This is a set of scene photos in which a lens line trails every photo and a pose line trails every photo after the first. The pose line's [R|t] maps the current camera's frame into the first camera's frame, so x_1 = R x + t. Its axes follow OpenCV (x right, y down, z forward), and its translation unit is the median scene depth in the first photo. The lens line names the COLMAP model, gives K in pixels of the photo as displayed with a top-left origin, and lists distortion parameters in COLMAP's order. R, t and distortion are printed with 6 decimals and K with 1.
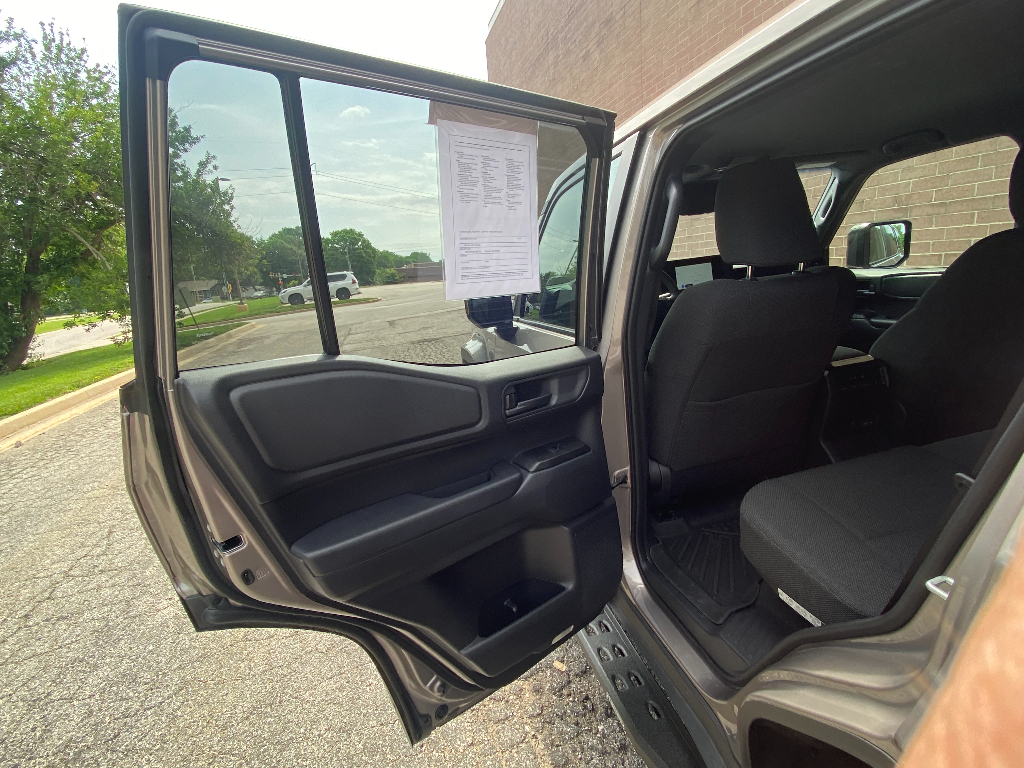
lens RADIAL K [[514.4, 0, 511.3], [0, 514.4, 383.7], [0, 0, 1]] dist [-0.004454, -0.000208]
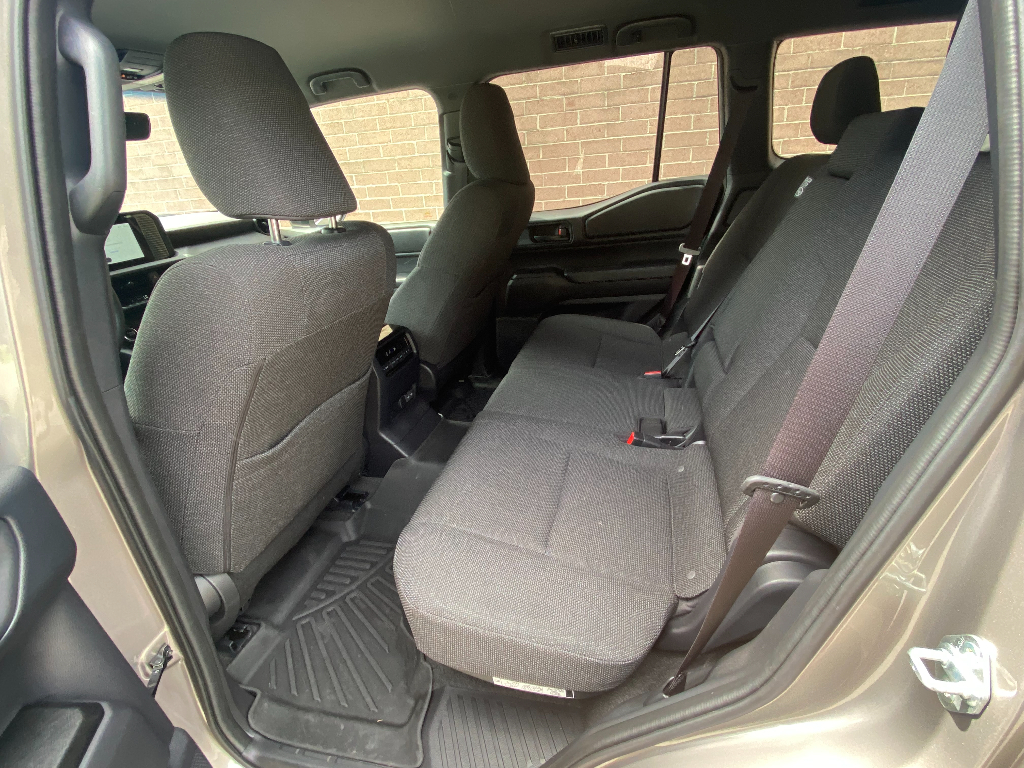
lens RADIAL K [[514.4, 0, 511.3], [0, 514.4, 386.5], [0, 0, 1]] dist [-0.004454, -0.000208]
pose [[0.490279, -0.286876, 0.822999, 0.046511], [0.232568, 0.953100, 0.193680, -0.085331], [-0.839963, 0.096446, 0.534004, 0.417508]]
